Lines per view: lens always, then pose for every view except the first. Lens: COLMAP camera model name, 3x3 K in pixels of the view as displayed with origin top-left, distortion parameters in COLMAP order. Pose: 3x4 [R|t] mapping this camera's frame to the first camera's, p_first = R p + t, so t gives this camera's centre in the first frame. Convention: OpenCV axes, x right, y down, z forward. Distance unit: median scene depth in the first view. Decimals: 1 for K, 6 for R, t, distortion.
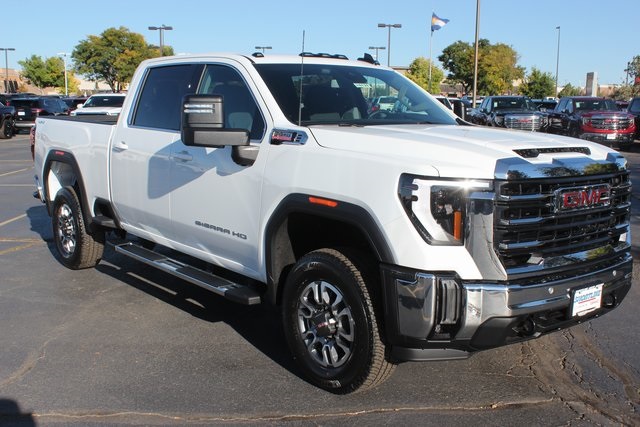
lens RADIAL K [[732.5, 0, 320.1], [0, 732.5, 213.7], [0, 0, 1]] dist [-0.086992, 0.000000]
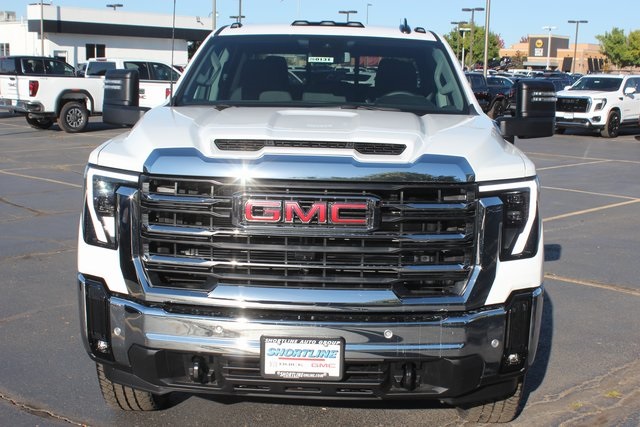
lens RADIAL K [[877.1, 0, 323.8], [0, 877.1, 213.5], [0, 0, 1]] dist [-0.025339, 0.000000]
pose [[0.752112, 0.106250, -0.650414, 0.360149], [-0.111032, 0.993240, 0.033860, -0.020181], [0.649615, 0.046751, 0.758825, 0.140506]]
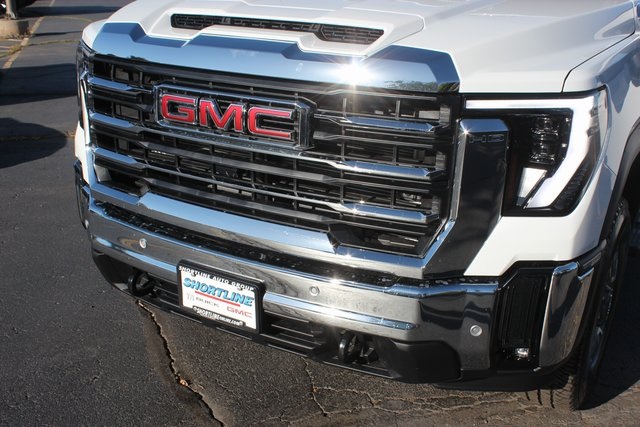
lens RADIAL K [[732.5, 0, 322.3], [0, 732.5, 220.1], [0, 0, 1]] dist [-0.086992, 0.000000]
pose [[0.341244, 0.319567, -0.883985, 0.343610], [-0.154614, 0.946708, 0.282556, -0.043532], [0.927171, 0.040256, 0.372468, 0.335426]]
